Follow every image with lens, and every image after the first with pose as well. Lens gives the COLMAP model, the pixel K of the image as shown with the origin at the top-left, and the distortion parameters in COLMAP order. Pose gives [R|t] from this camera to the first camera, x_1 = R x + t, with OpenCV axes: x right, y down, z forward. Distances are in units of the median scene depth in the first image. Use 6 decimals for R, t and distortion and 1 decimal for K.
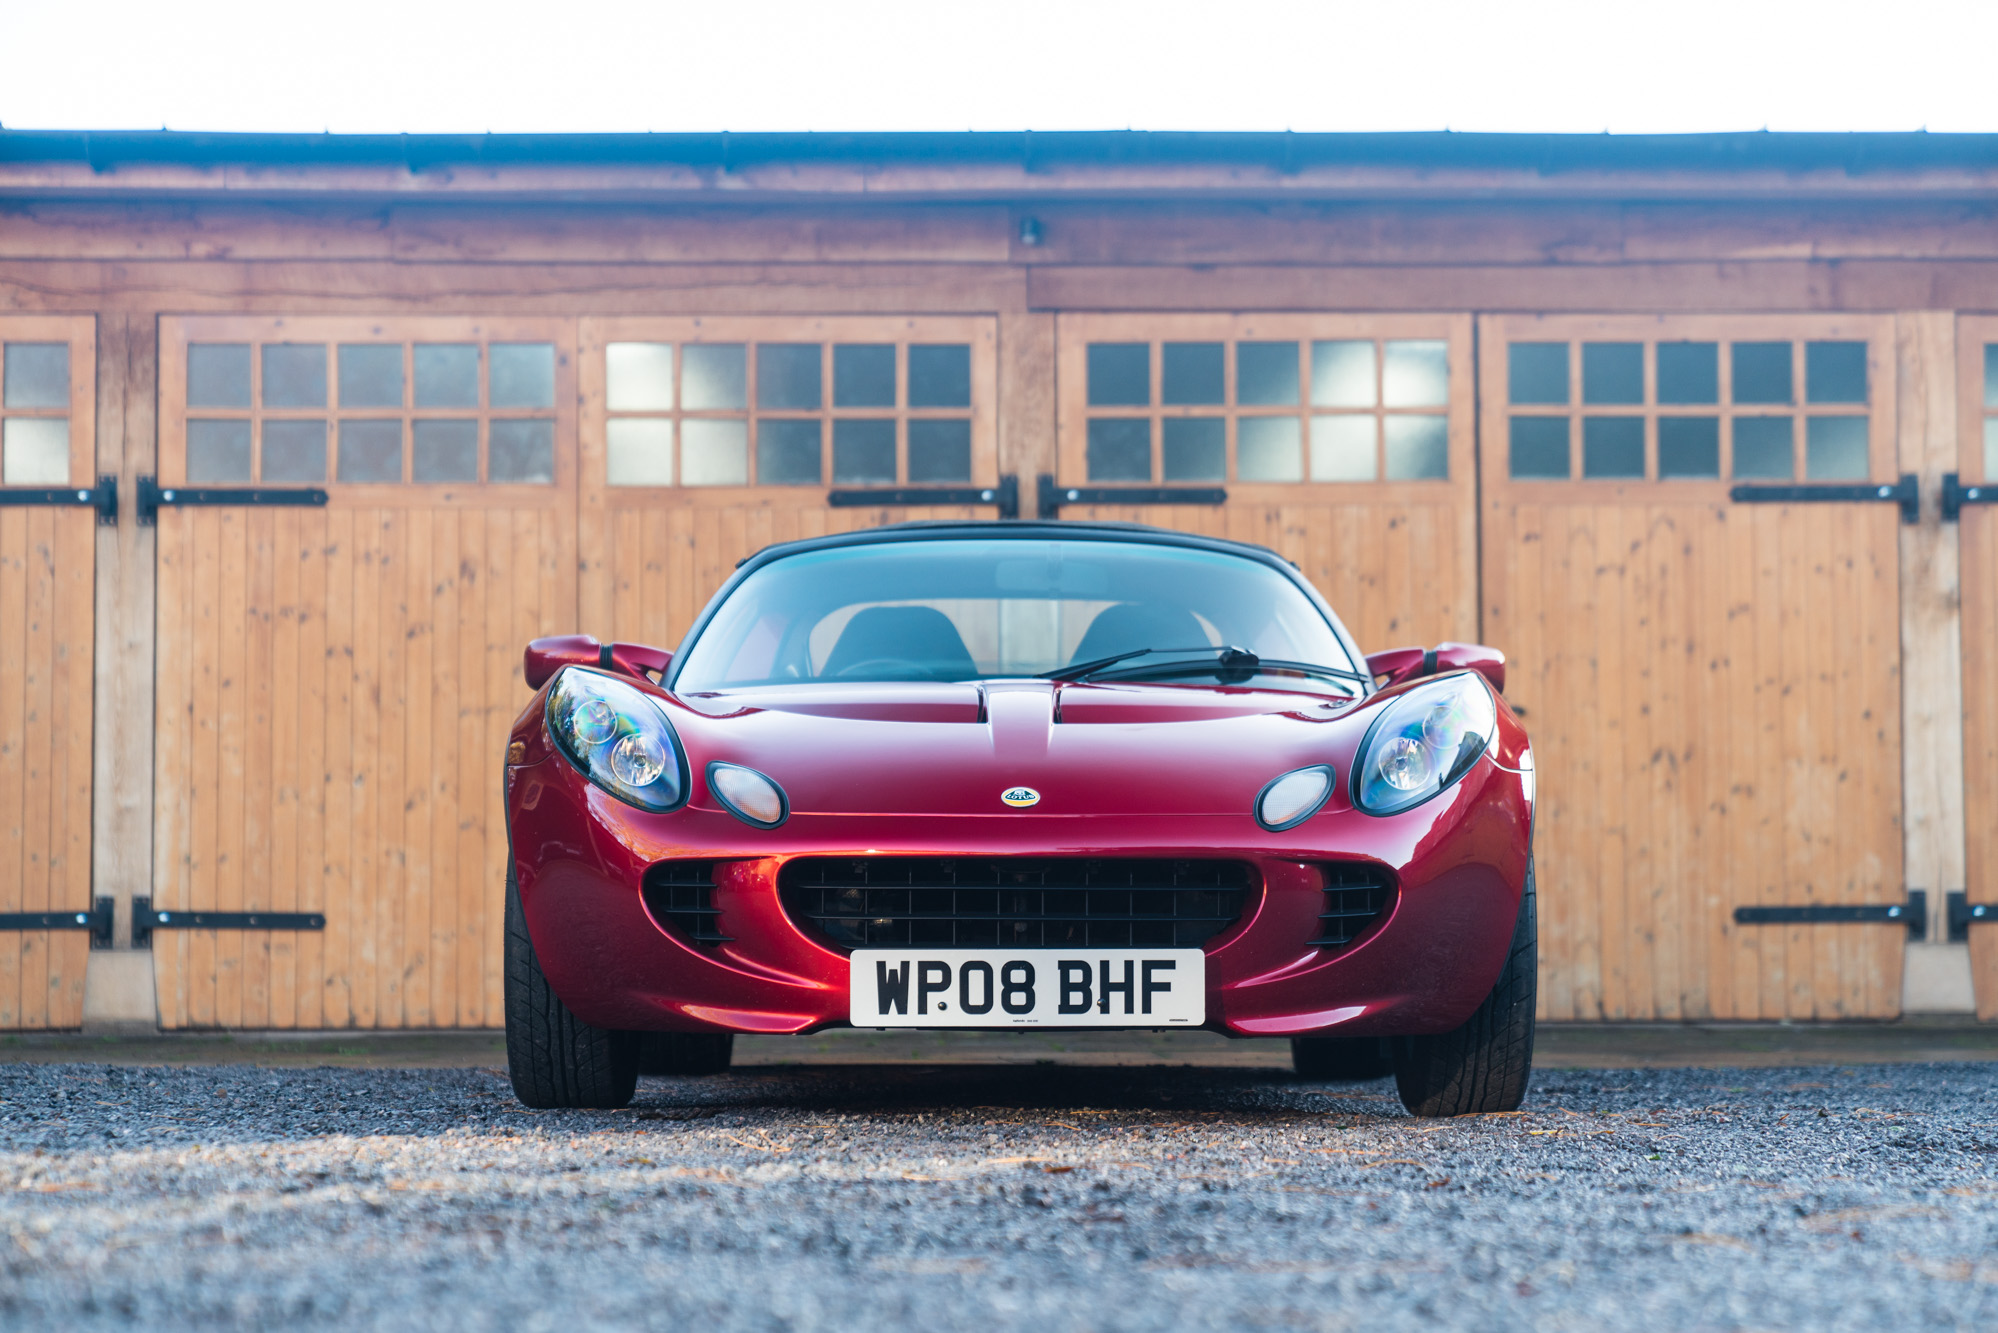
lens RADIAL K [[3982.1, 0, 1006.4], [0, 3982.1, 667.8], [0, 0, 1]] dist [0.074106, 0.000000]
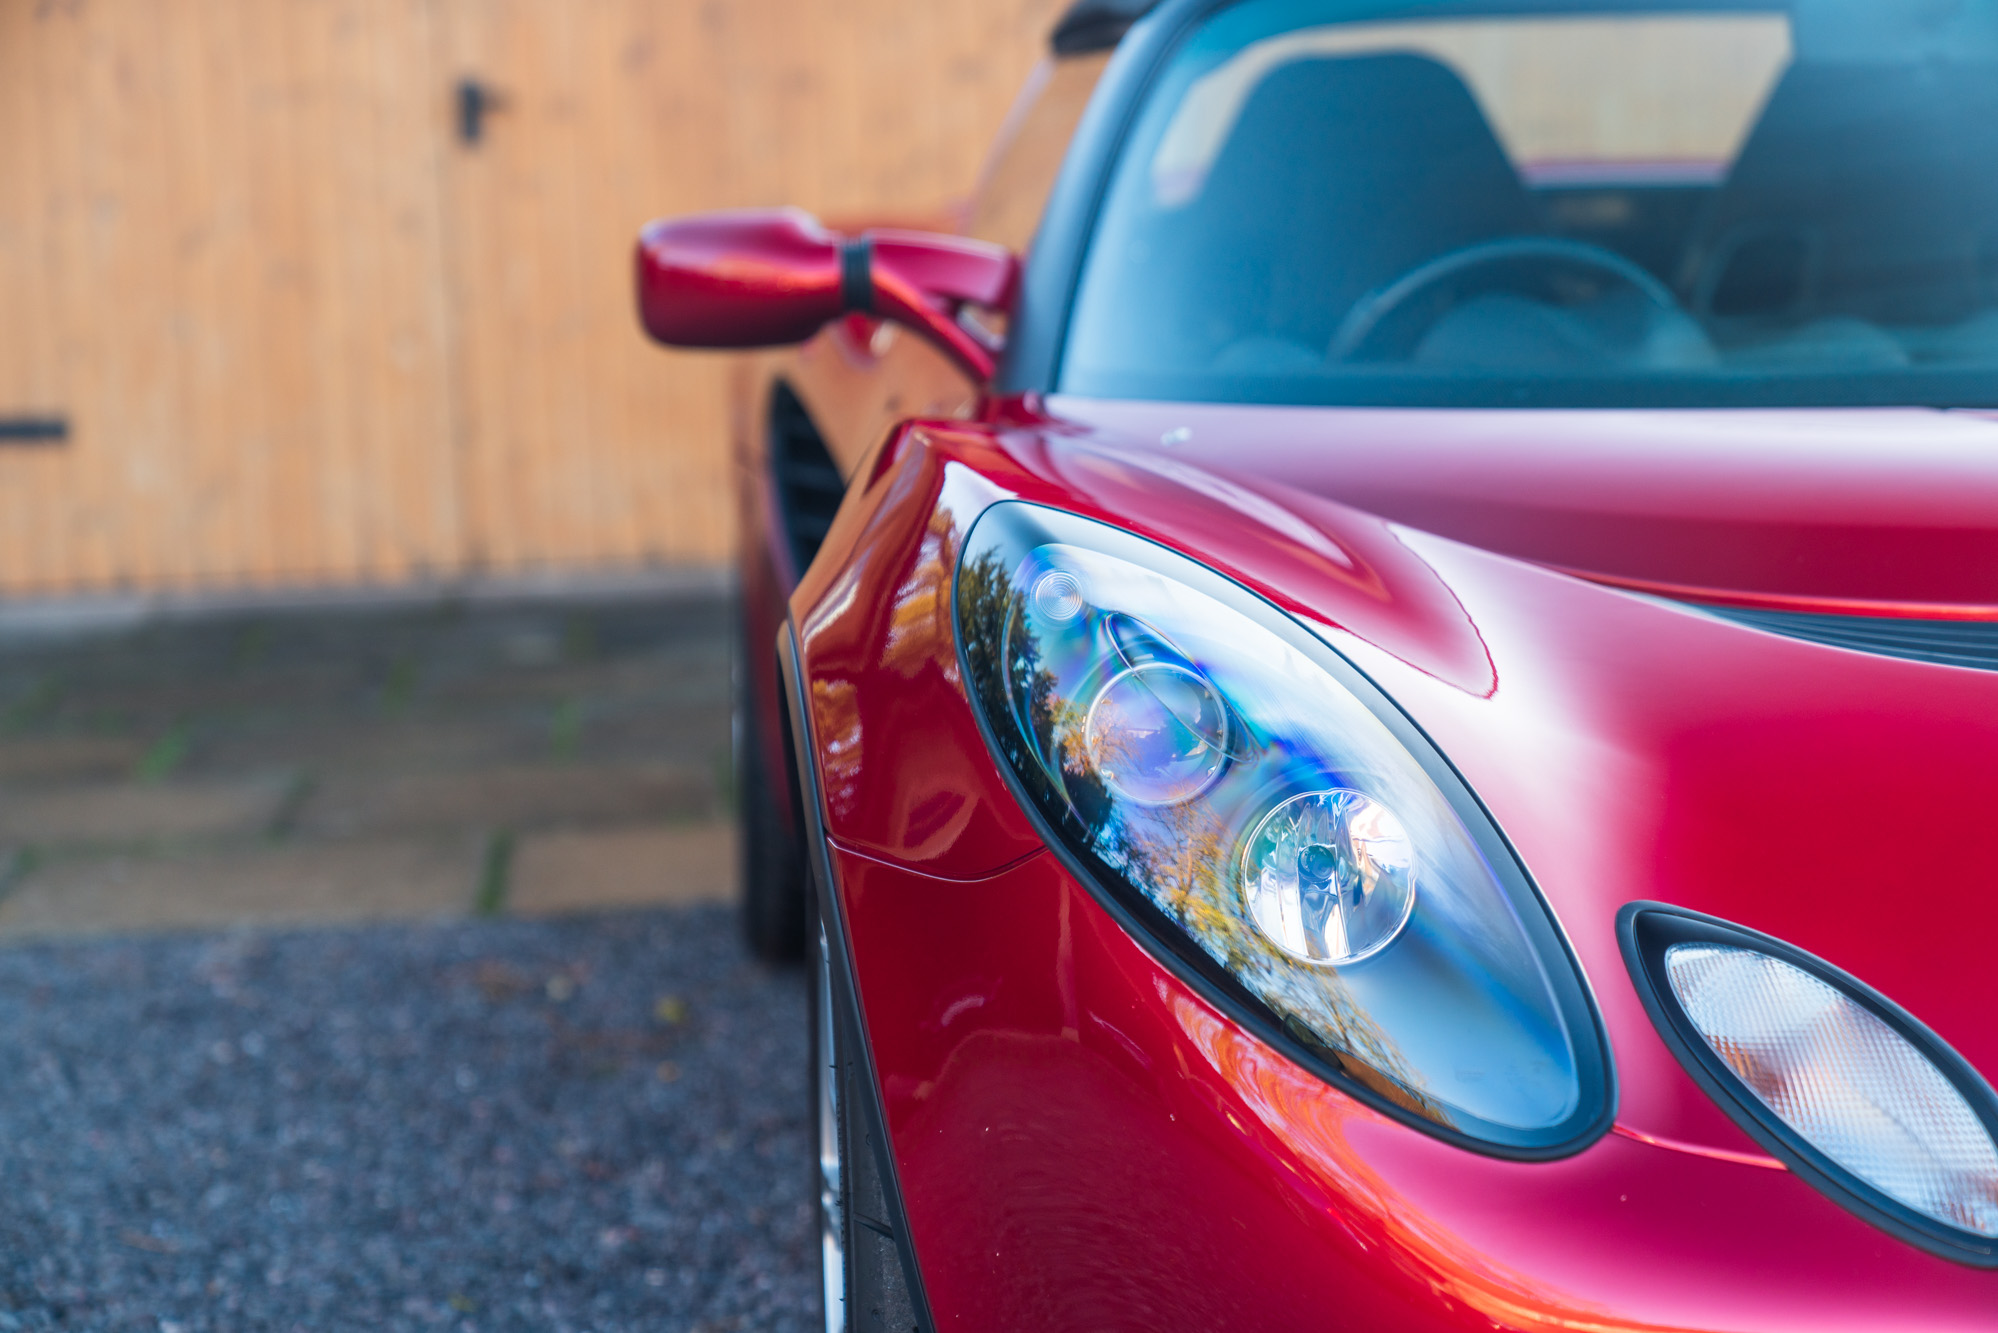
lens RADIAL K [[3982.1, 0, 994.4], [0, 3982.1, 660.3], [0, 0, 1]] dist [0.074106, 0.000000]
pose [[0.997099, -0.037886, 0.066014, -0.064847], [0.024194, 0.980094, 0.197054, -0.024221], [-0.072165, -0.194885, 0.978168, 0.343869]]
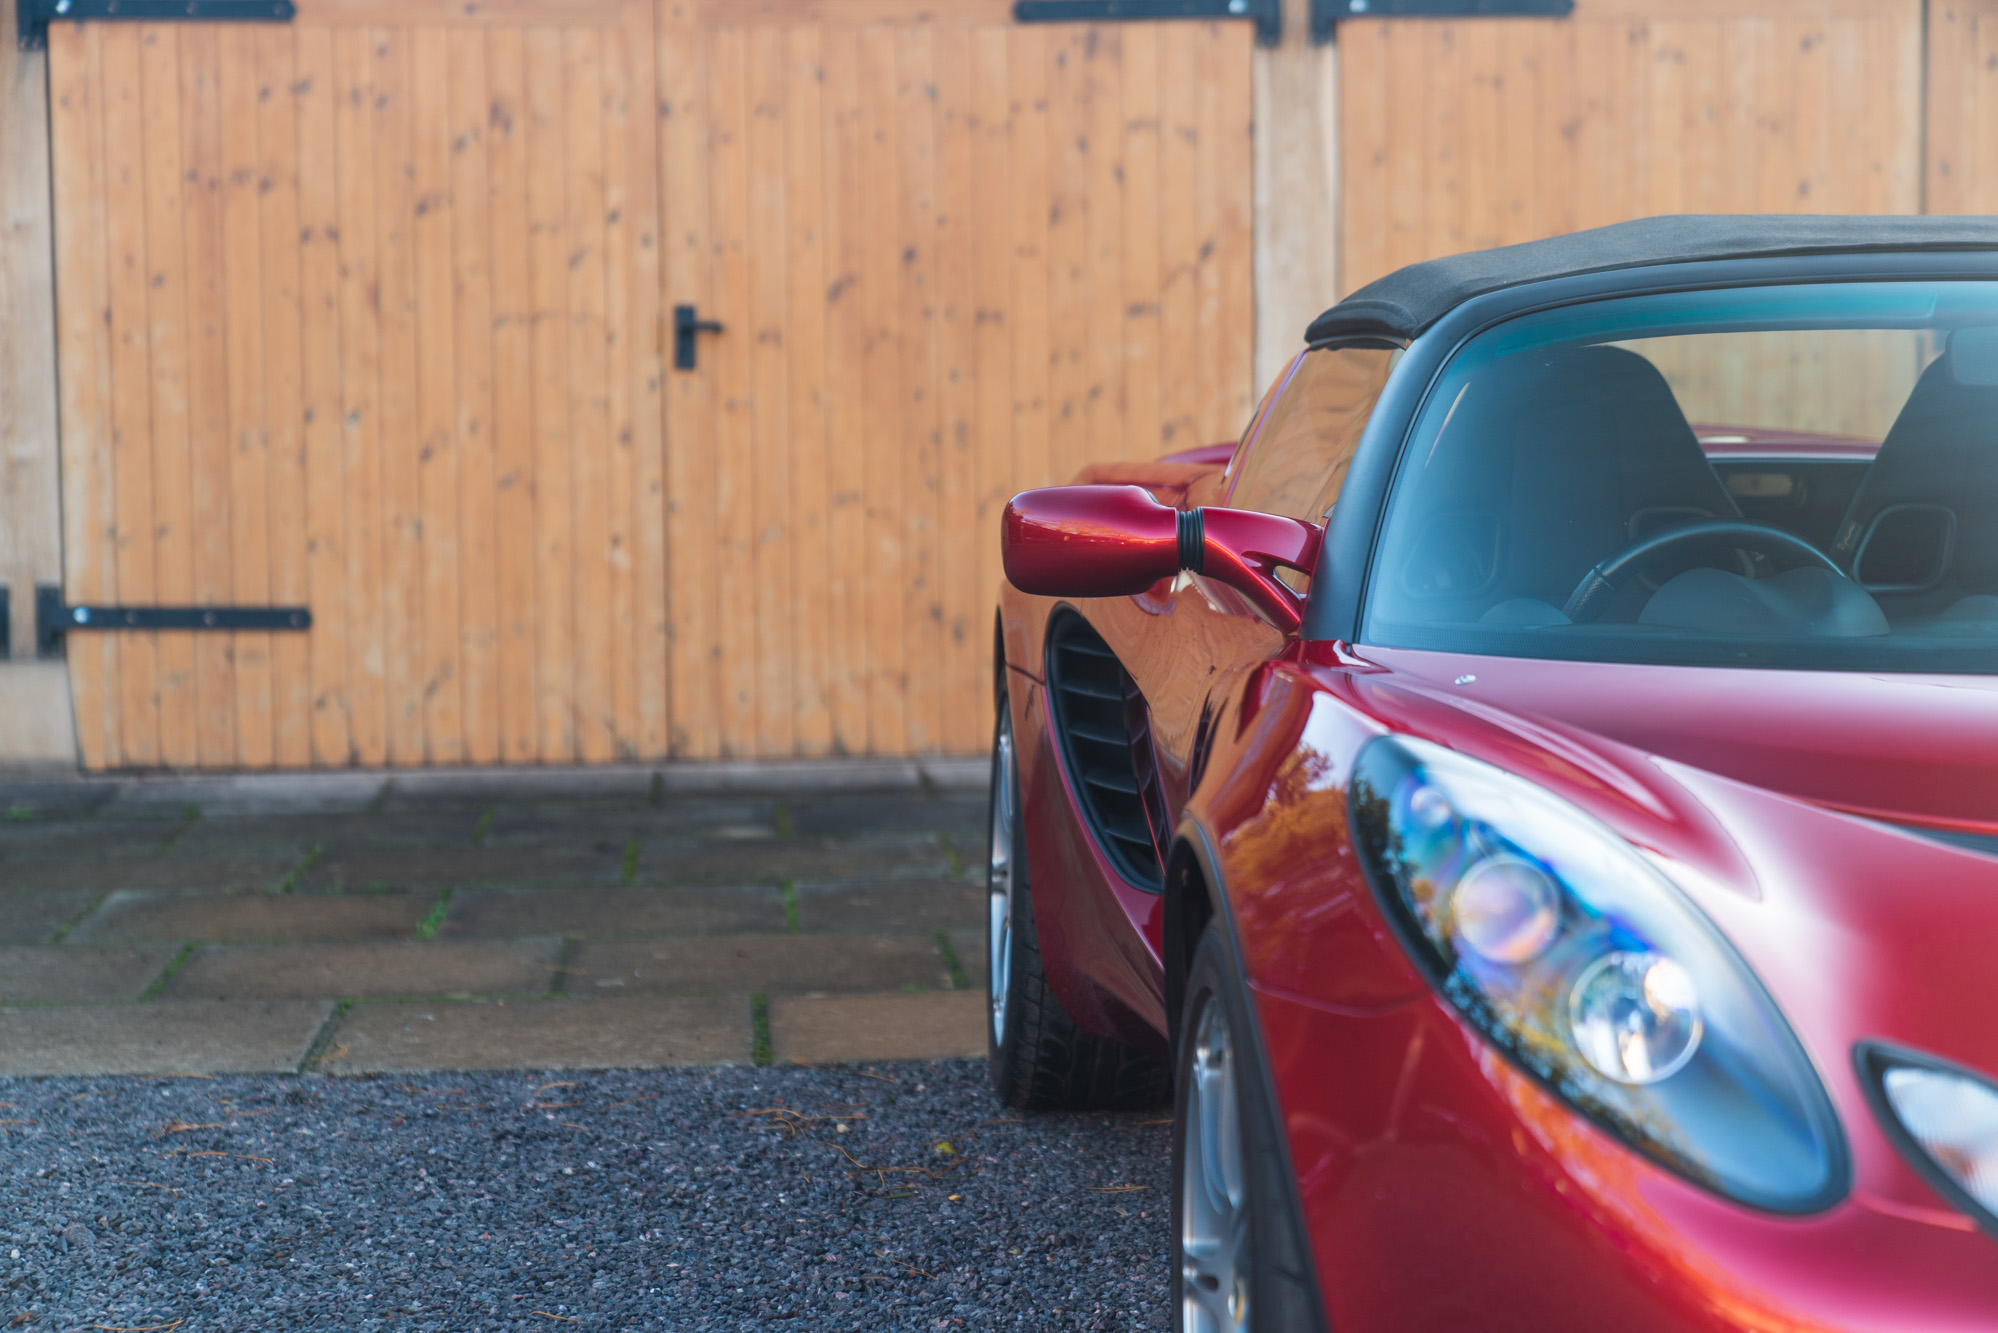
lens RADIAL K [[3982.1, 0, 994.9], [0, 3982.1, 674.4], [0, 0, 1]] dist [0.074106, 0.000000]
pose [[0.998731, -0.008166, 0.049690, -0.084505], [0.000485, 0.988279, 0.152660, -0.034624], [-0.050354, -0.152442, 0.987029, 0.292265]]
